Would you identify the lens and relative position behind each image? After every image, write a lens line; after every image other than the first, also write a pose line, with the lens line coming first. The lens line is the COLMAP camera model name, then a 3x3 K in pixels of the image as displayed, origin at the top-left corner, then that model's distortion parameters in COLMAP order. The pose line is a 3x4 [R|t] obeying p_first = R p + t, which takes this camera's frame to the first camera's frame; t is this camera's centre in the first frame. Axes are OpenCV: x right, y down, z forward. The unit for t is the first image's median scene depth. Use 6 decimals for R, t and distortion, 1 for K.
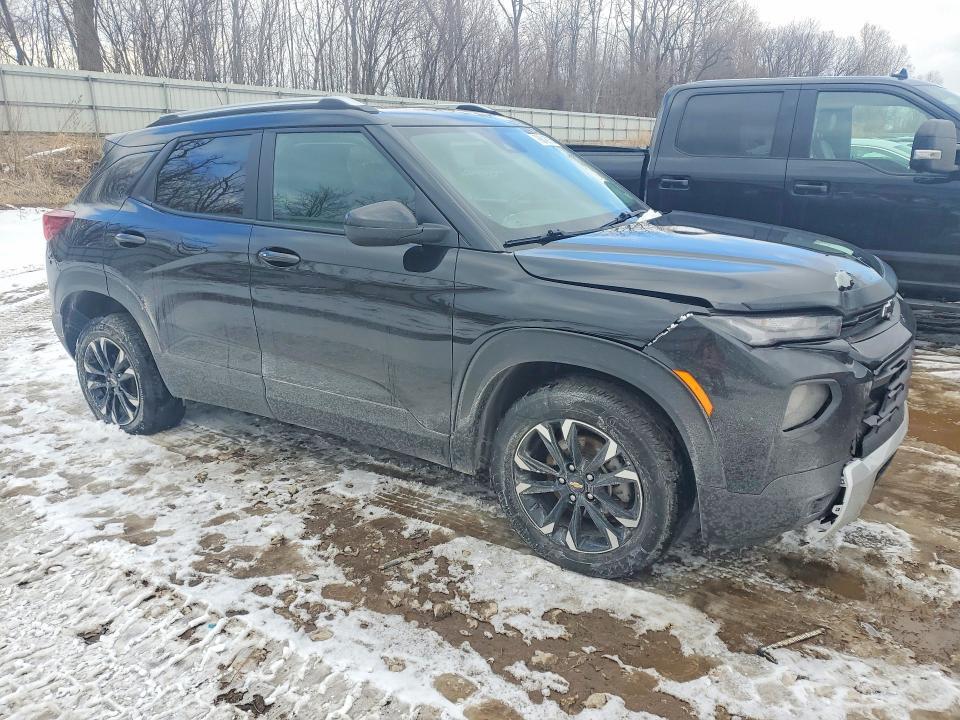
lens RADIAL K [[751.6, 0, 480.0], [0, 751.6, 360.0], [0, 0, 1]] dist [-0.002608, 0.046112]
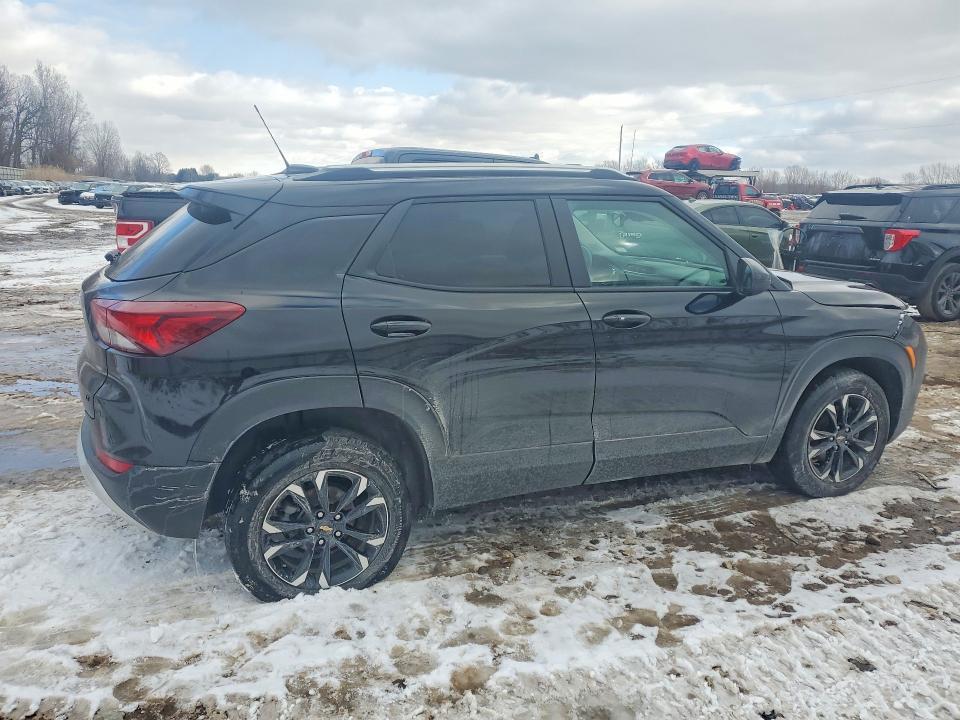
lens RADIAL K [[751.6, 0, 480.0], [0, 751.6, 360.0], [0, 0, 1]] dist [-0.002608, 0.046112]
pose [[0.549203, -0.156348, 0.820933, -1.450197], [0.197814, 0.978747, 0.054067, -0.208341], [-0.811939, 0.132698, 0.568459, 0.675620]]
